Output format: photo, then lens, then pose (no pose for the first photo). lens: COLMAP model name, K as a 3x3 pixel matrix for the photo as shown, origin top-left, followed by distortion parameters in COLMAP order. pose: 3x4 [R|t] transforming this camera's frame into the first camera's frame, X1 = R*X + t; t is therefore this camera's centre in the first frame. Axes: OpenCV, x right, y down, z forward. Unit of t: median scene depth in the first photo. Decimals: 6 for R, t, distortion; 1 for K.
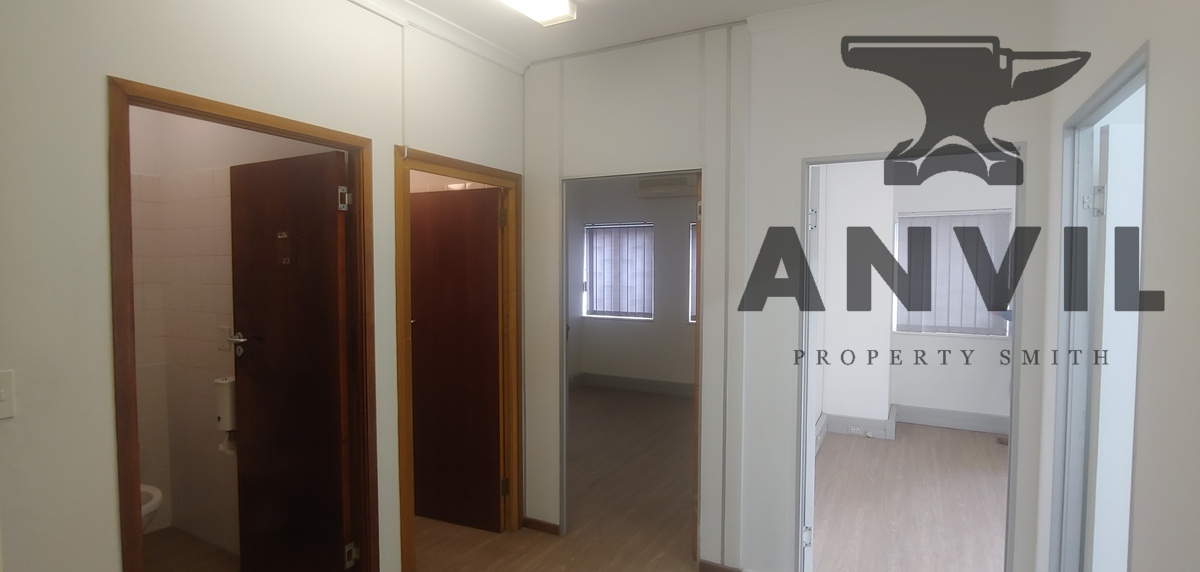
lens RADIAL K [[577.2, 0, 600.0], [0, 577.2, 286.0], [0, 0, 1]] dist [-0.002982, -0.000462]
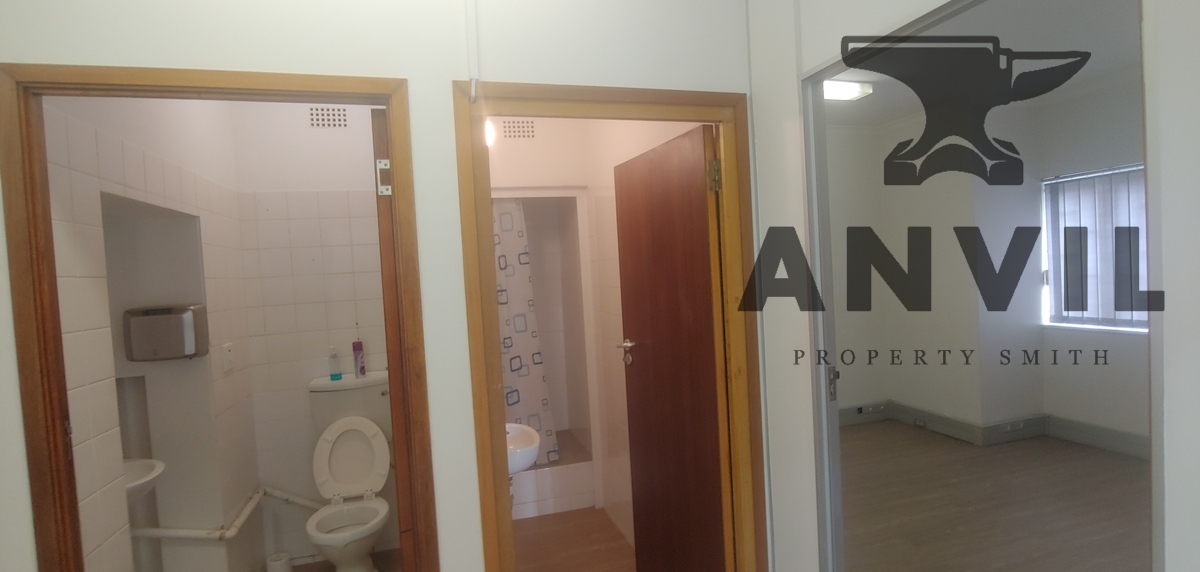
lens RADIAL K [[577.2, 0, 600.0], [0, 577.2, 286.0], [0, 0, 1]] dist [-0.002982, -0.000462]
pose [[0.718478, -0.026689, -0.695037, 0.063935], [0.034181, 0.999411, -0.003044, -0.004475], [0.694709, -0.021570, 0.718967, 0.217825]]
